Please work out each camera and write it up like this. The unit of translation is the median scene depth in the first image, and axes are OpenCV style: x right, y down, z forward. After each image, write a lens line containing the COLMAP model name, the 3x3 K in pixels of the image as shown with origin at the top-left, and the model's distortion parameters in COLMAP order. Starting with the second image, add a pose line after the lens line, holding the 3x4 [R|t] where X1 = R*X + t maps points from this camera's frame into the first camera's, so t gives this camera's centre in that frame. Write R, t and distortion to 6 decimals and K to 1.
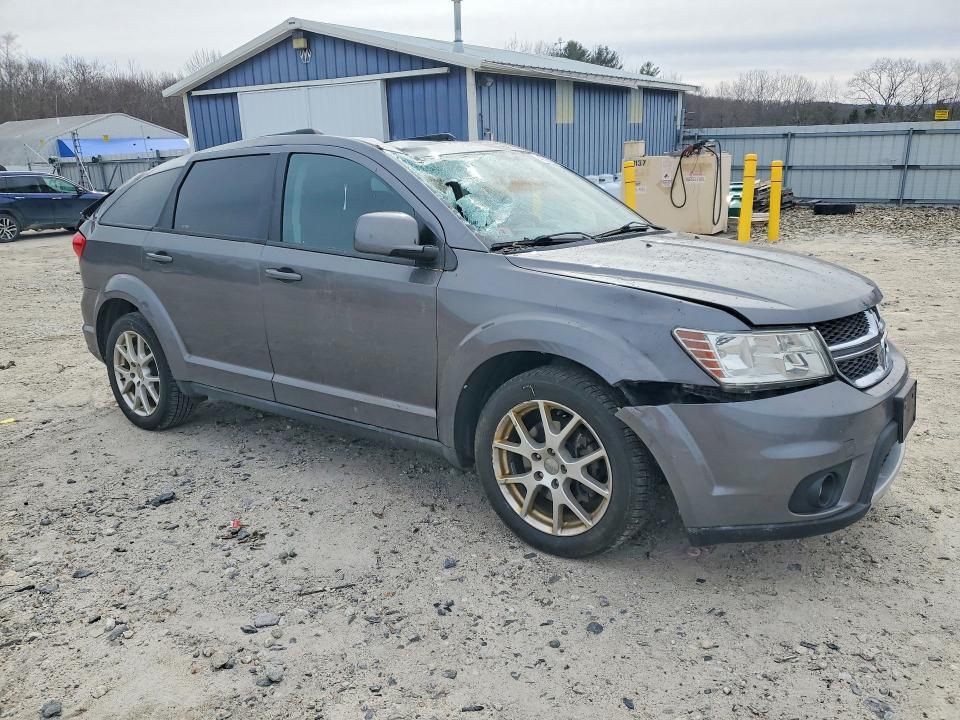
lens RADIAL K [[769.1, 0, 480.0], [0, 769.1, 360.0], [0, 0, 1]] dist [0.006726, 0.000623]
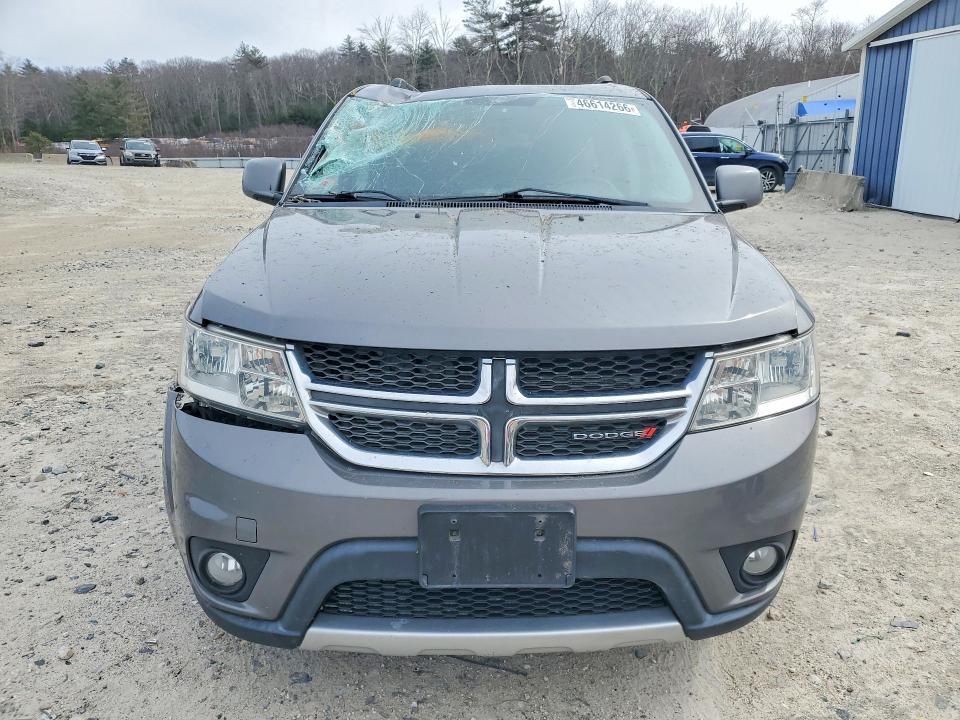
lens RADIAL K [[769.1, 0, 480.0], [0, 769.1, 360.0], [0, 0, 1]] dist [0.006726, 0.000623]
pose [[0.582642, 0.229336, -0.779701, 0.156882], [-0.194539, 0.970826, 0.140181, -0.022793], [0.789103, 0.070007, 0.610259, 0.108349]]
